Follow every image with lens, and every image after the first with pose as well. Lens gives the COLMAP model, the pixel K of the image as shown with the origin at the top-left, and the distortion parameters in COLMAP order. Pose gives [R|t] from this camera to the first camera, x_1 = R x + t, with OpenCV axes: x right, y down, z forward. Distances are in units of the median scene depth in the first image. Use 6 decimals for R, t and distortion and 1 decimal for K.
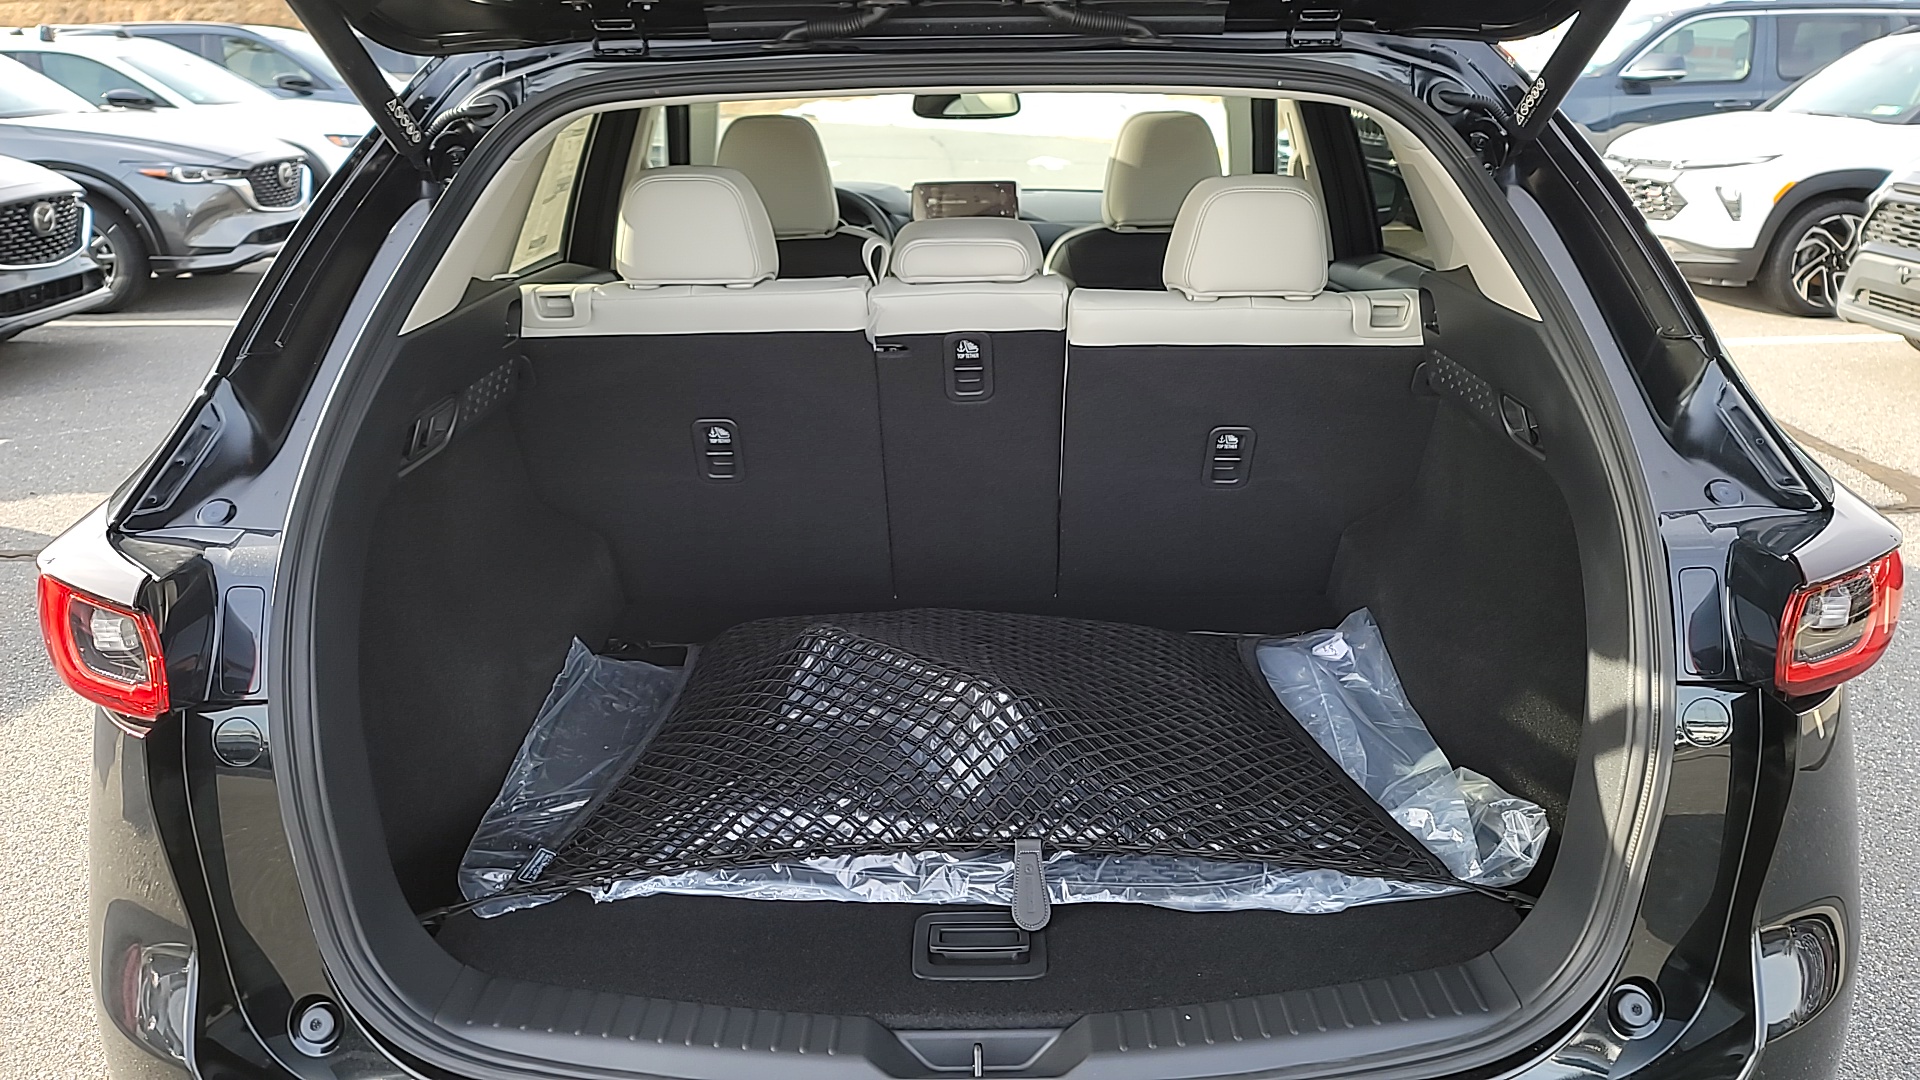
lens RADIAL K [[1433.7, 0, 973.3], [0, 1433.7, 545.3], [0, 0, 1]] dist [0.047118, -0.036336]
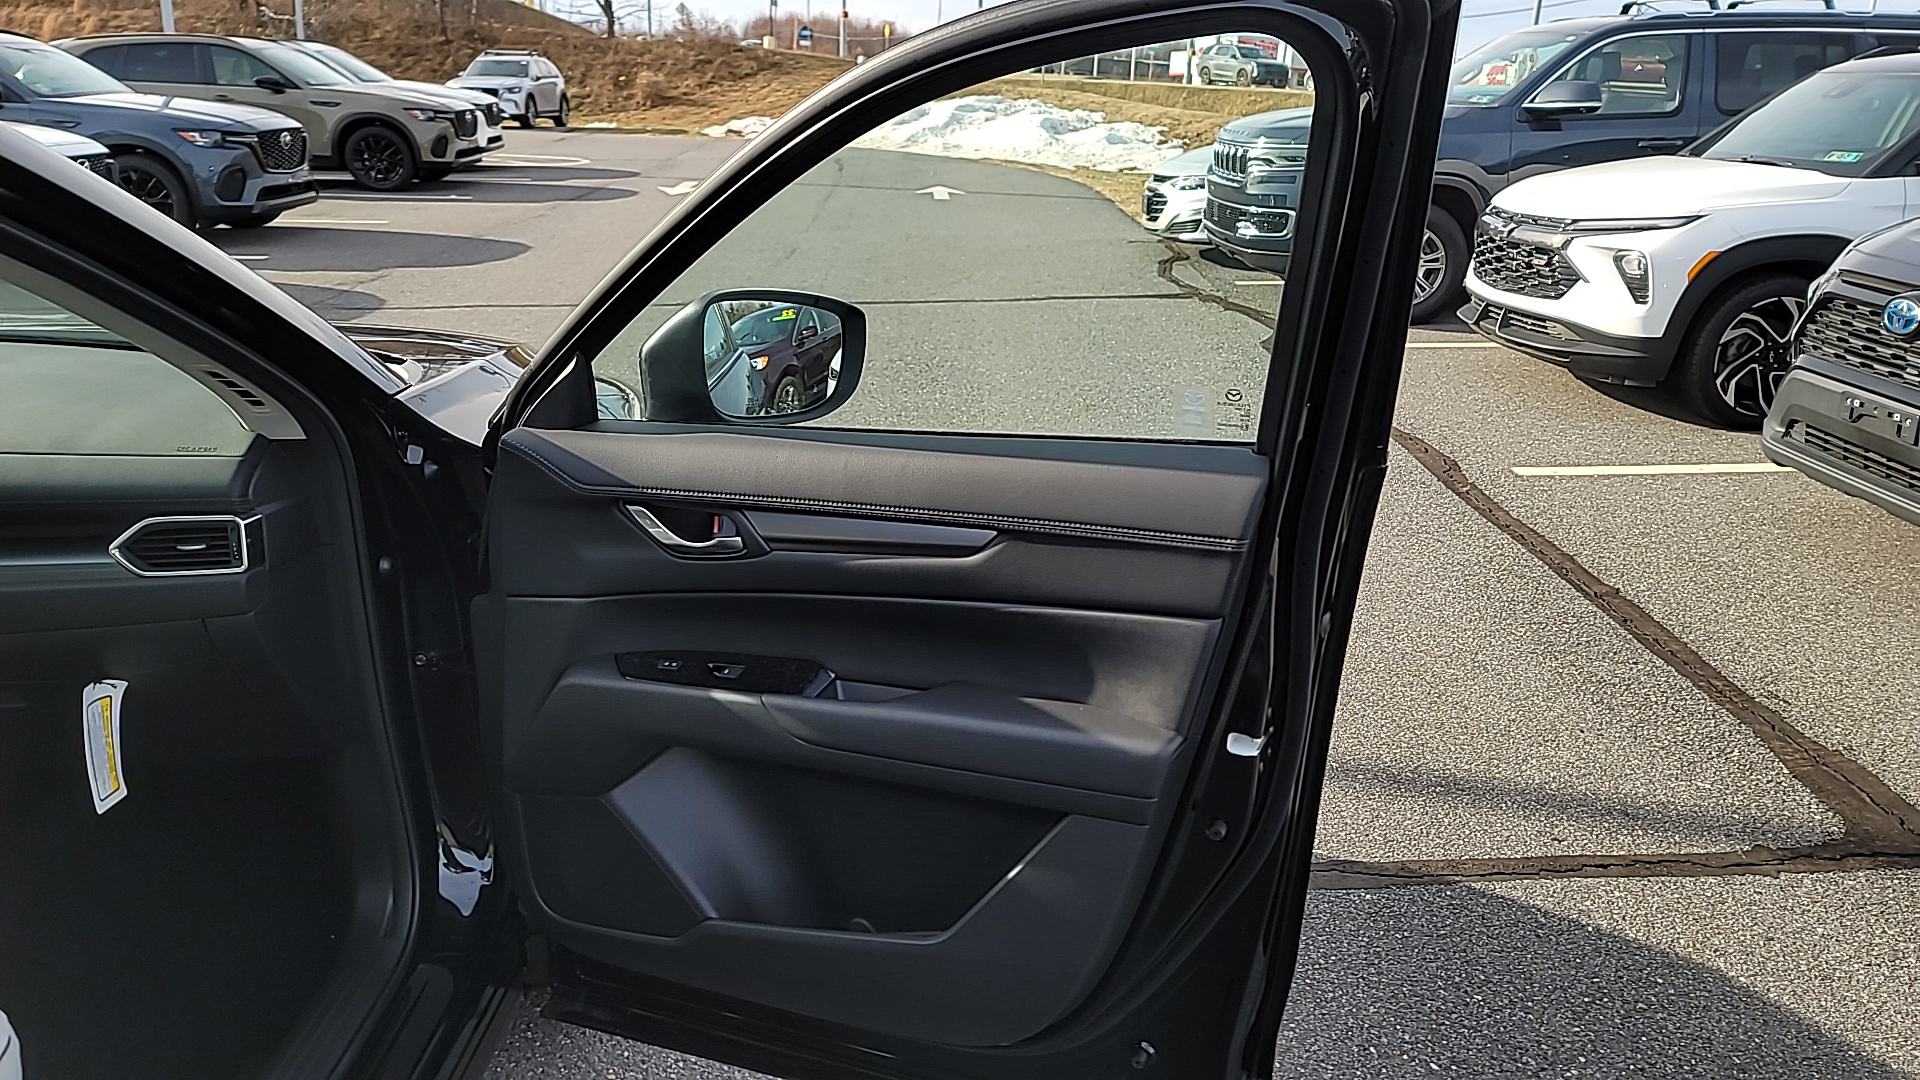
lens RADIAL K [[1433.7, 0, 966.5], [0, 1433.7, 560.3], [0, 0, 1]] dist [0.047118, -0.036336]
pose [[0.999938, 0.010155, 0.004624, 0.173311], [-0.010142, 0.999945, -0.002634, -0.084408], [-0.004651, 0.002587, 0.999986, 0.250454]]
